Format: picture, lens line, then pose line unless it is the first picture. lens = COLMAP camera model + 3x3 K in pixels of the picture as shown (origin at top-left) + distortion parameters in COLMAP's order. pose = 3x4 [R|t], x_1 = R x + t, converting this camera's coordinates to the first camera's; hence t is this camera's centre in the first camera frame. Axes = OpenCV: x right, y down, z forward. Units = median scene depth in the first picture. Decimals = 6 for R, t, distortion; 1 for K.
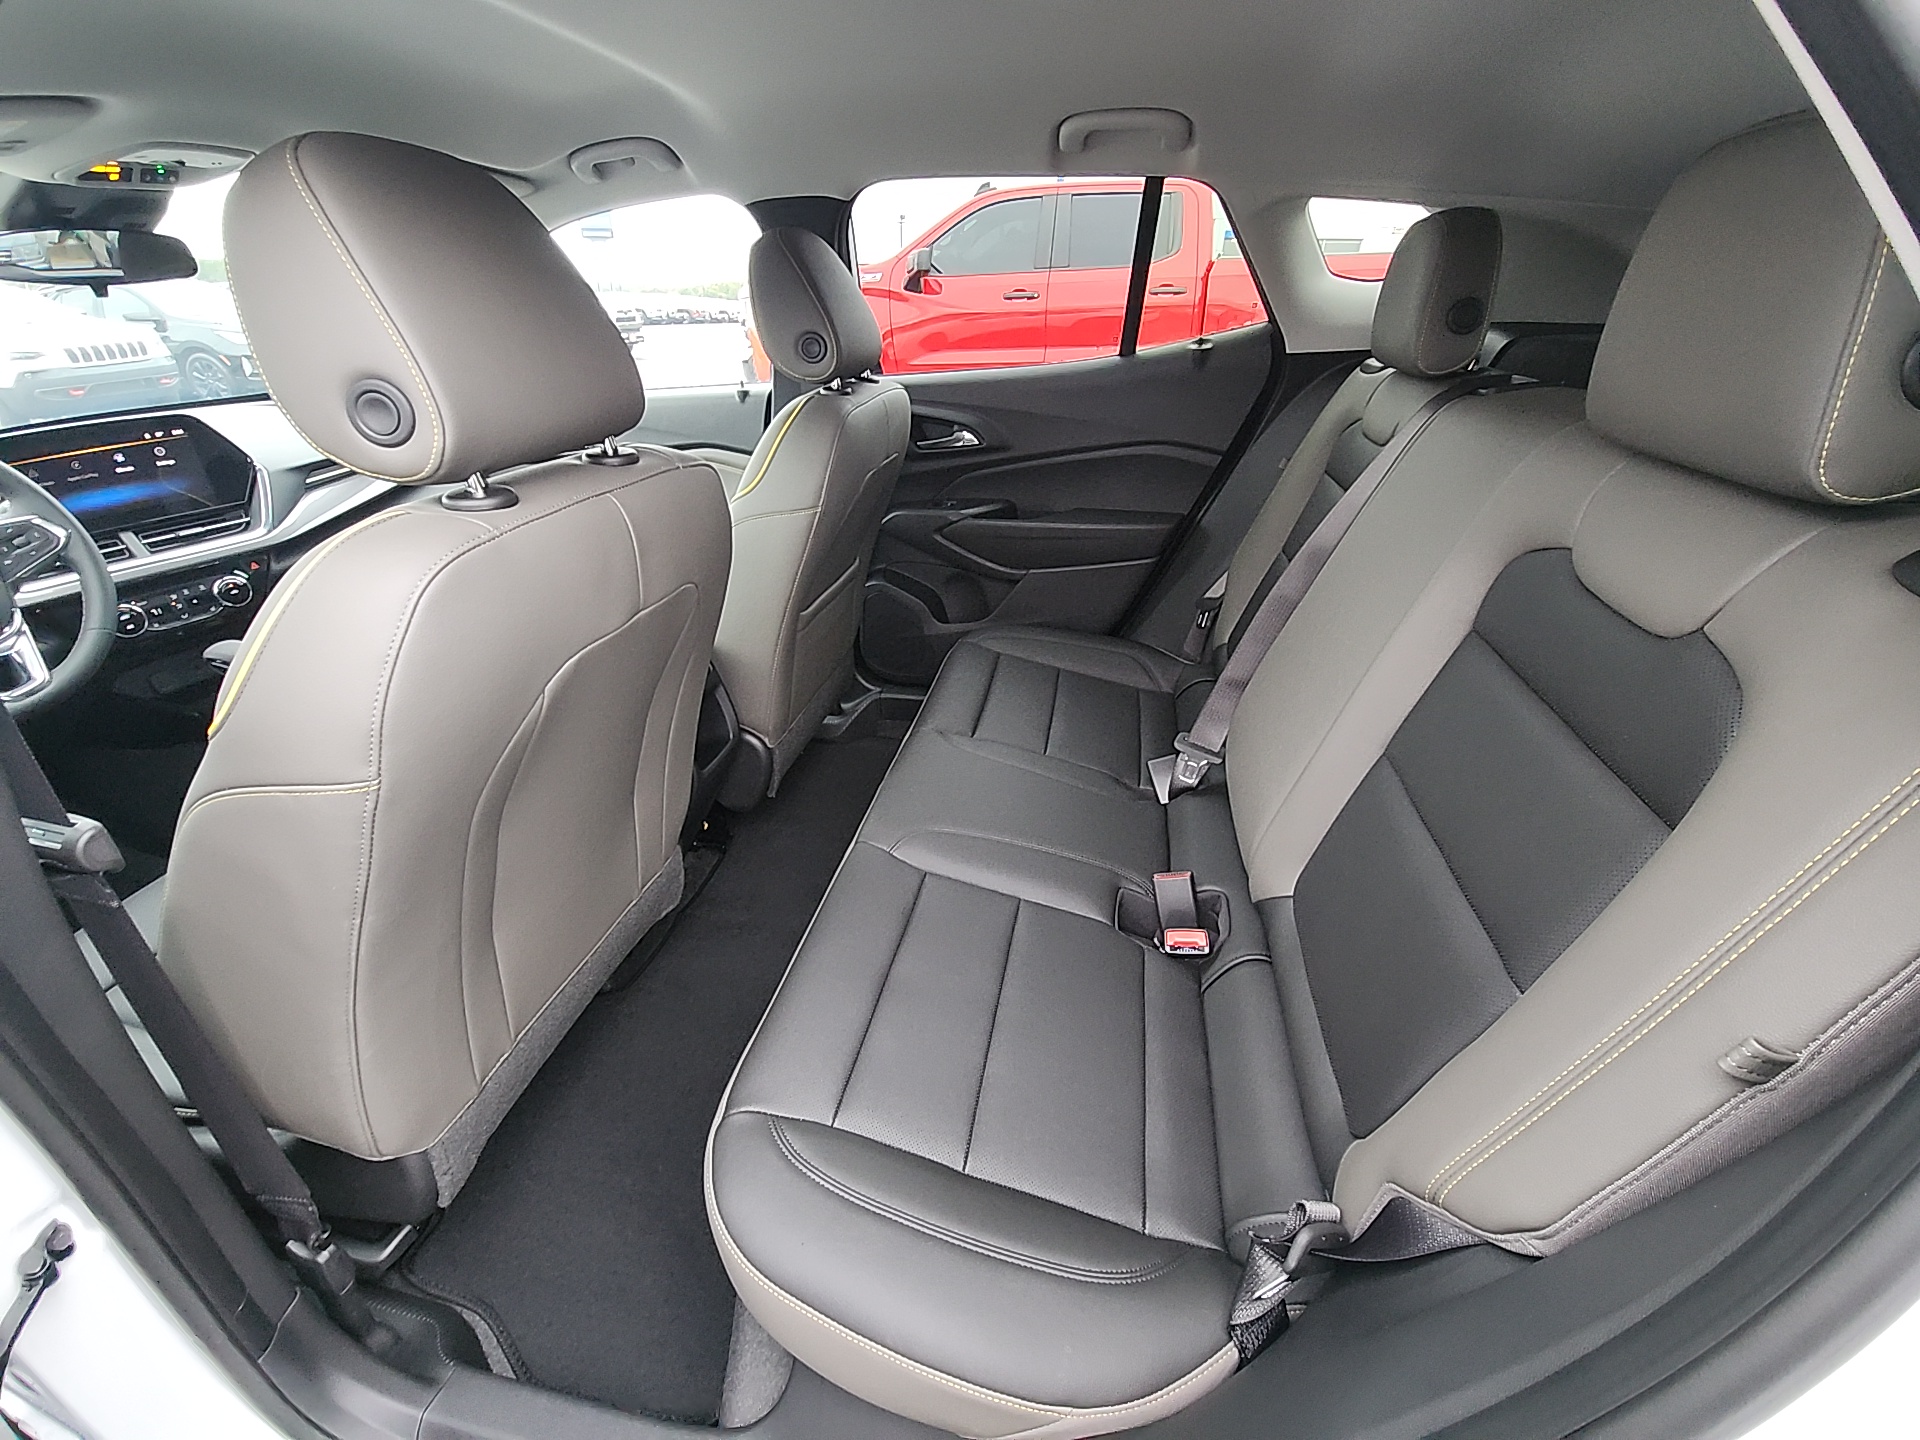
lens RADIAL K [[772.8, 0, 951.1], [0, 772.8, 704.1], [0, 0, 1]] dist [0.019482, -0.012428]
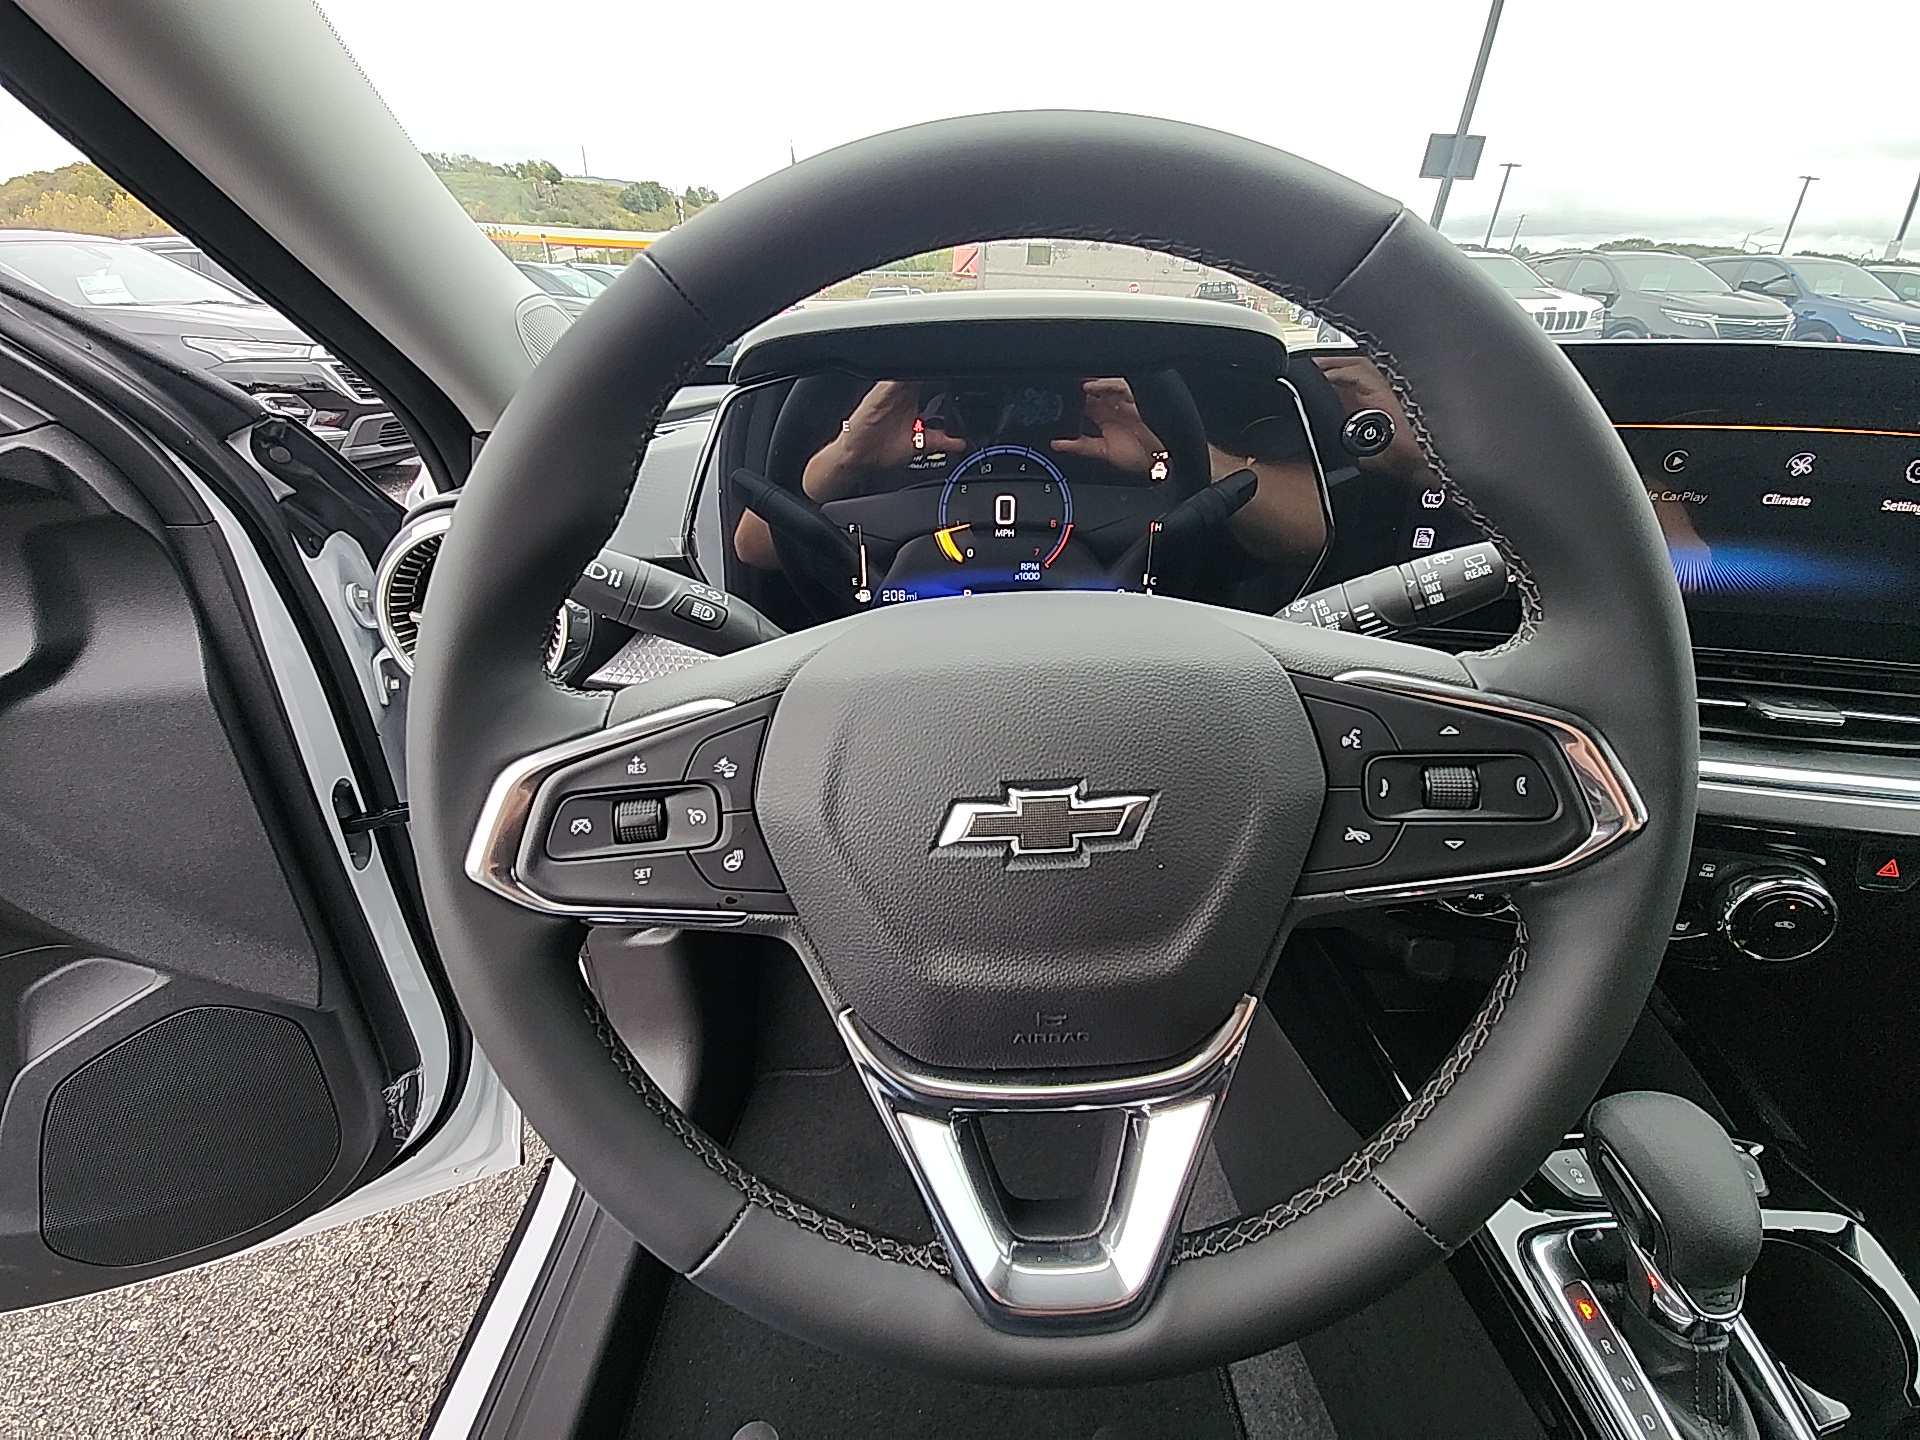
lens RADIAL K [[772.8, 0, 951.1], [0, 772.8, 704.1], [0, 0, 1]] dist [0.019482, -0.012428]
pose [[0.198099, 0.465146, -0.862784, -0.767090], [-0.453760, 0.823747, 0.339915, -0.175001], [0.868826, 0.324160, 0.374248, 0.571333]]
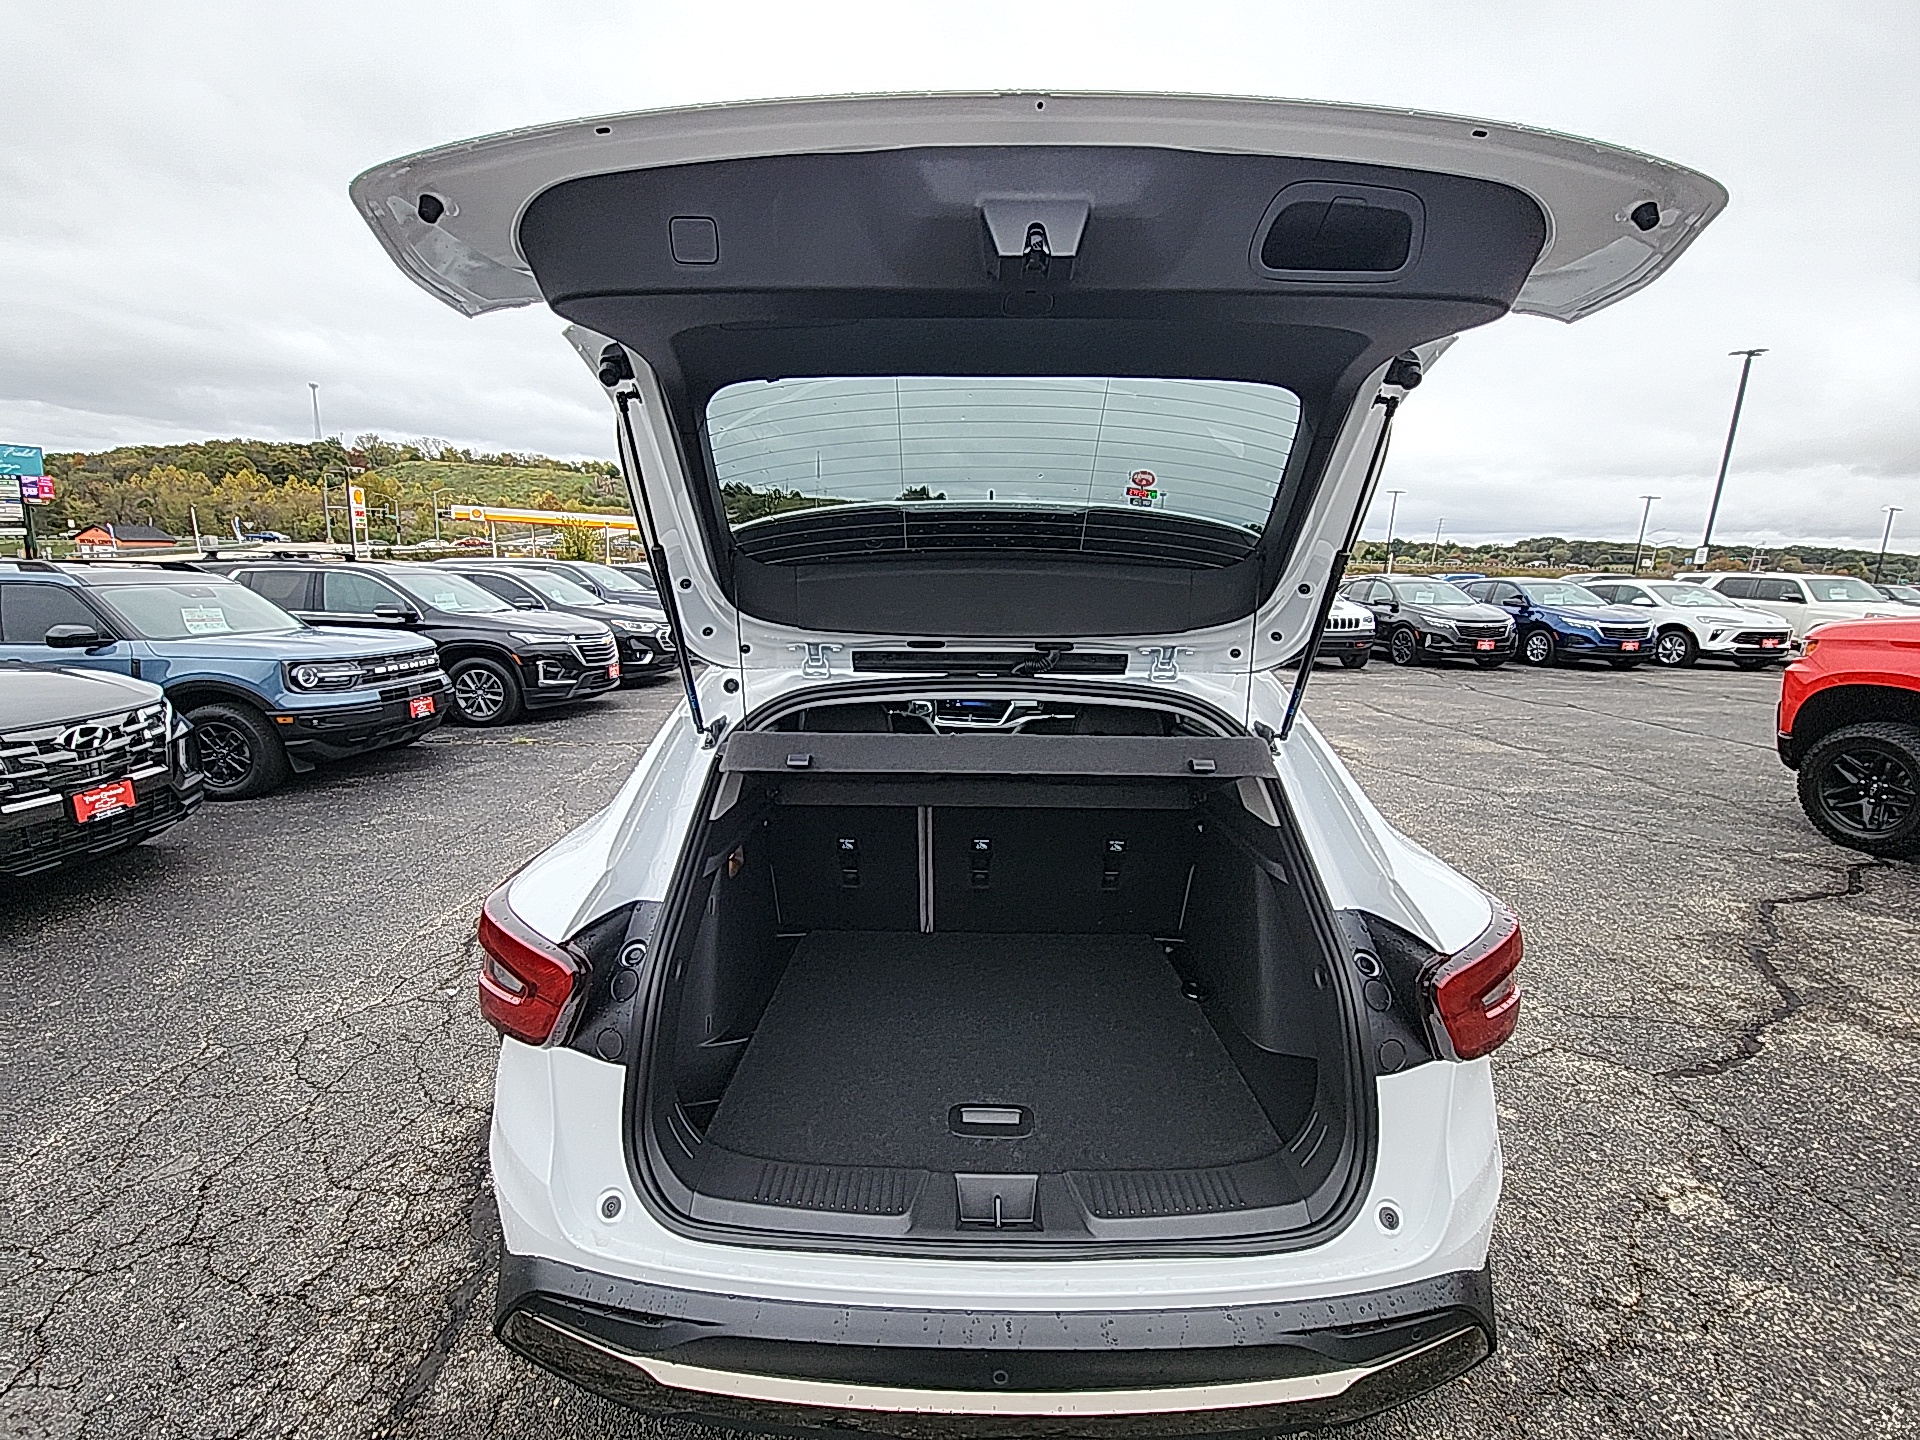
lens RADIAL K [[772.8, 0, 951.1], [0, 772.8, 704.1], [0, 0, 1]] dist [0.019482, -0.012428]
pose [[0.196814, 0.181536, -0.963488, 1.737389], [-0.469807, 0.880002, 0.069838, -0.420911], [0.860550, 0.438908, 0.258484, 0.117835]]
